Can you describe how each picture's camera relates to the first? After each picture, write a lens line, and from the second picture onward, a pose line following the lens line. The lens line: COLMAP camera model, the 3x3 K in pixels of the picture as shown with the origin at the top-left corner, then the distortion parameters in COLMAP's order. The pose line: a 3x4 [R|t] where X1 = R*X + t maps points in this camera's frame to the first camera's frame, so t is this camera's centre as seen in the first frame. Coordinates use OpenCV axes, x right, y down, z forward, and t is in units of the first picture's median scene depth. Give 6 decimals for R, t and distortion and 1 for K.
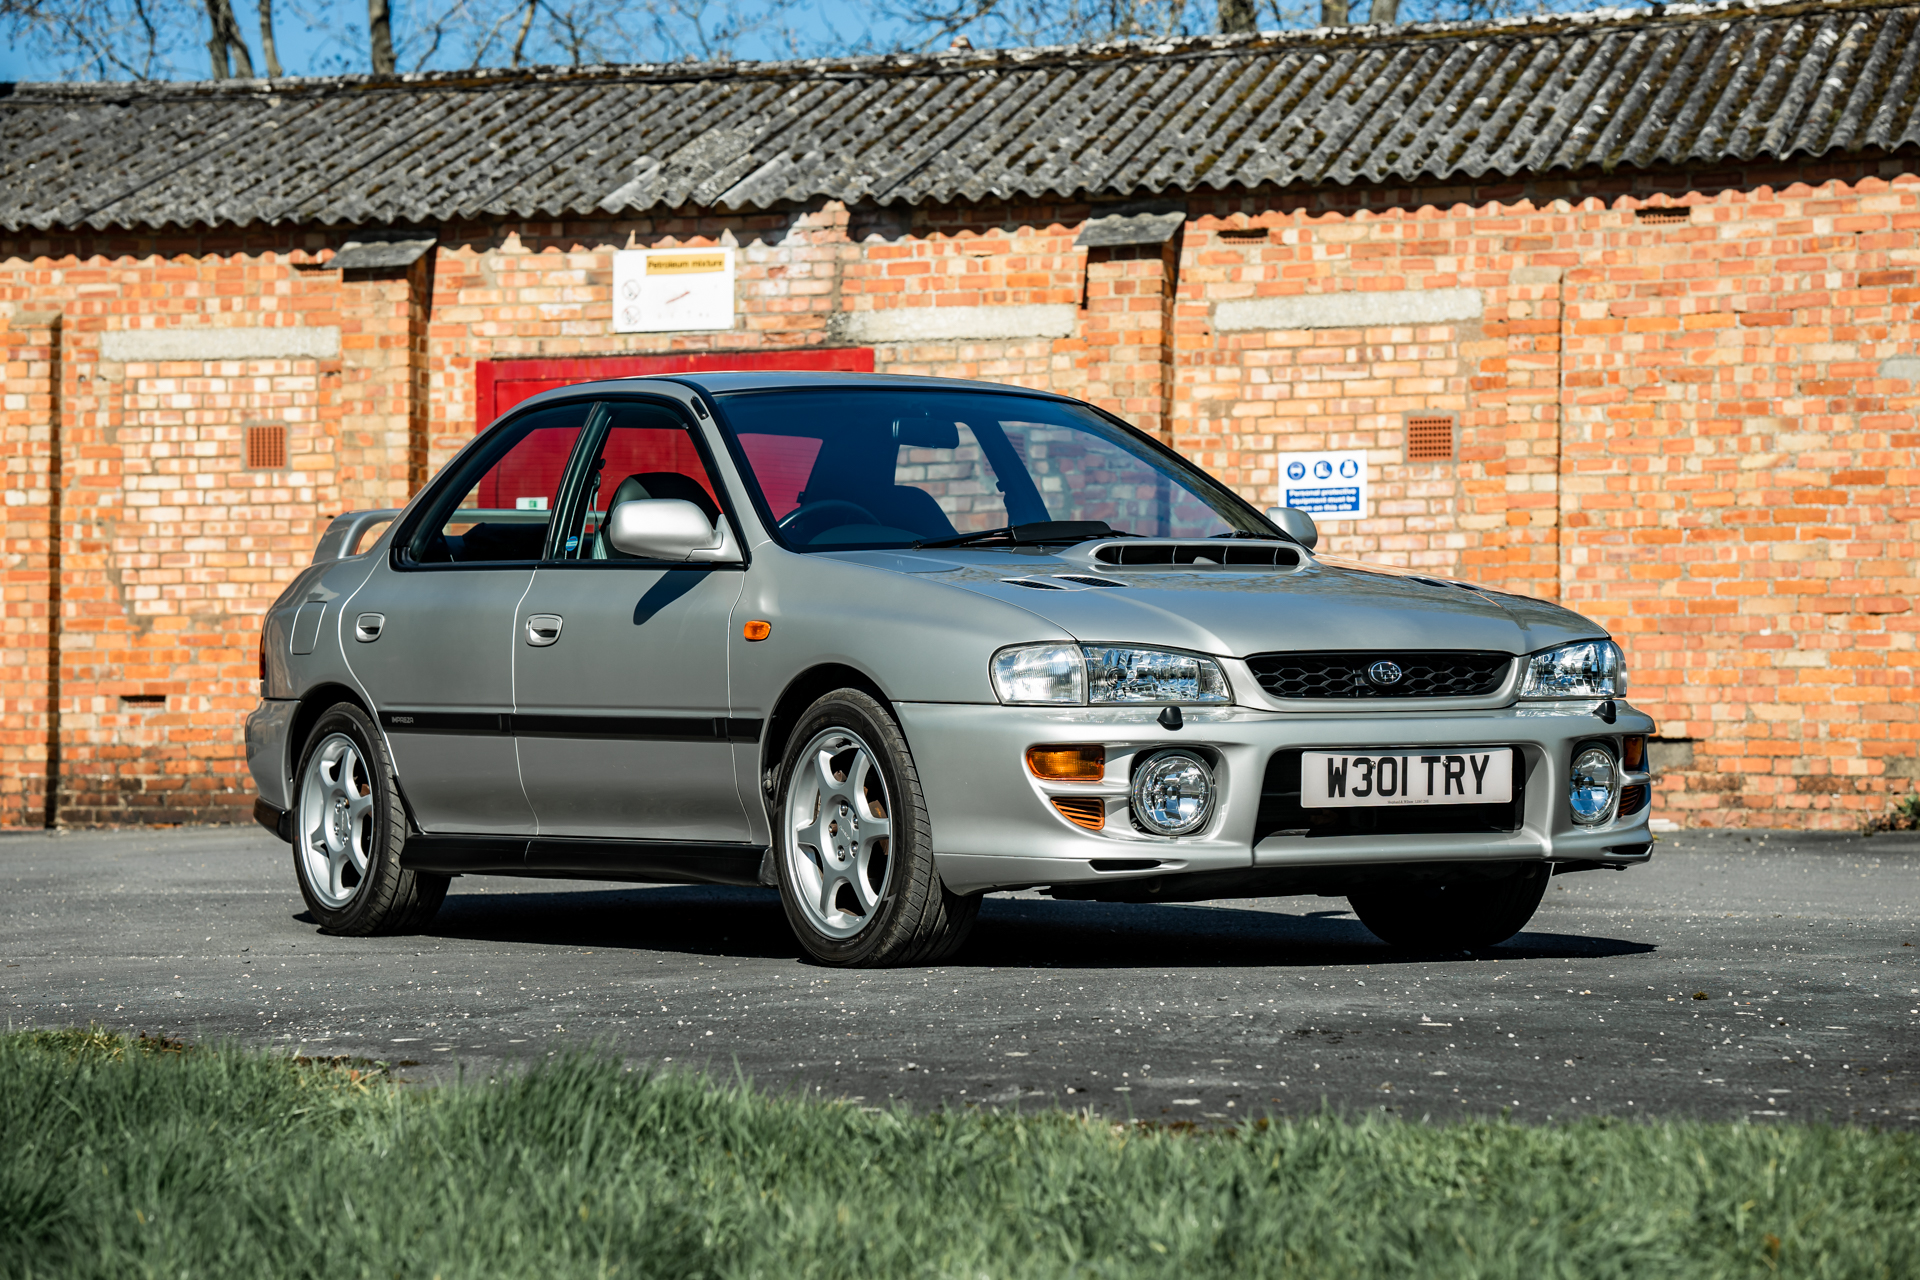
lens RADIAL K [[4498.2, 0, 960.0], [0, 4498.2, 640.0], [0, 0, 1]] dist [0.632428, 0.853501]
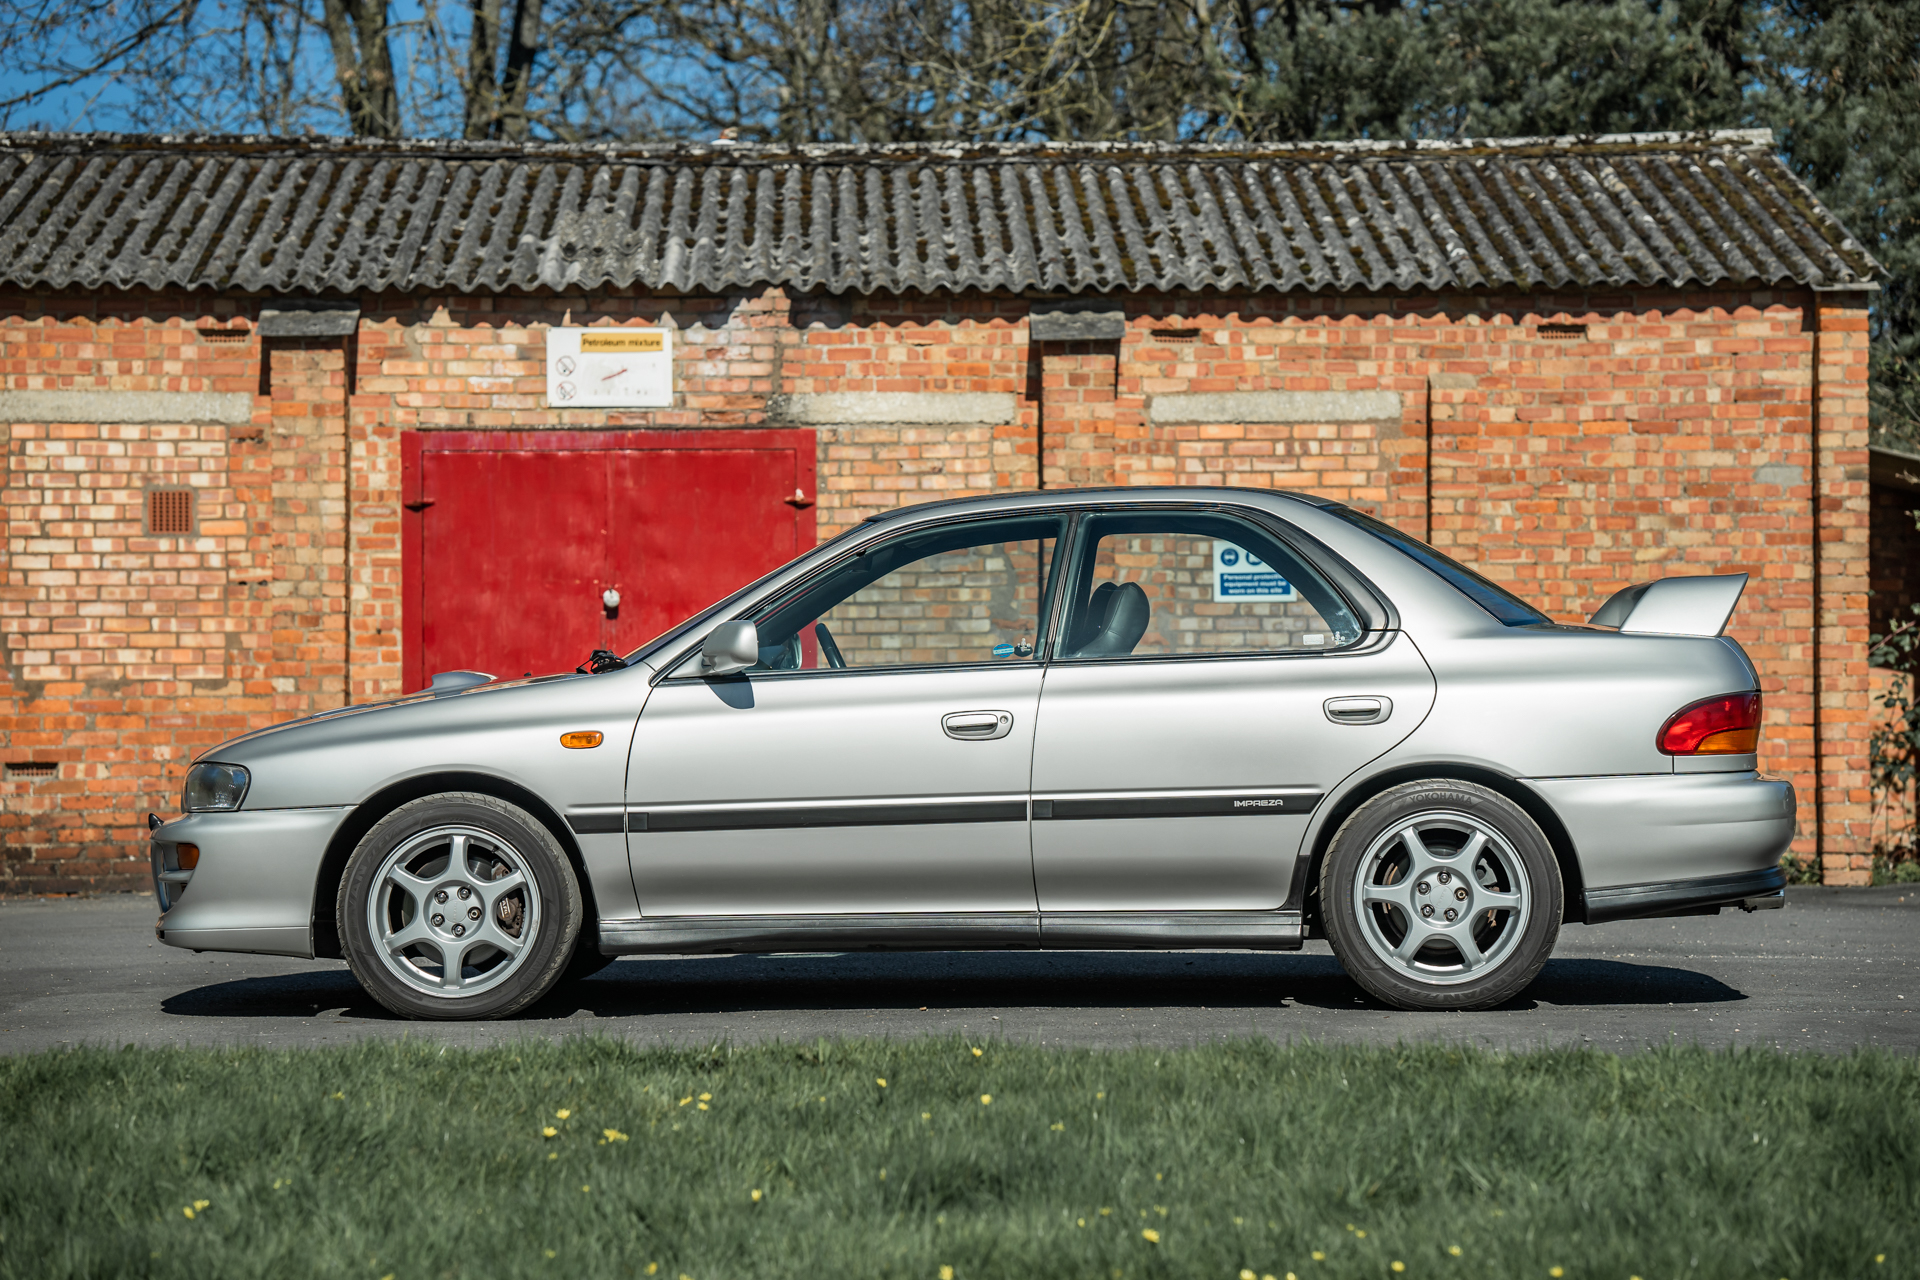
lens RADIAL K [[4498.2, 0, 960.0], [0, 4498.2, 640.0], [0, 0, 1]] dist [0.632428, 0.853501]
pose [[0.946525, 0.010299, 0.322467, -0.316791], [-0.005438, 0.999858, -0.015971, 0.000607], [-0.322586, 0.013364, 0.946446, 0.001740]]
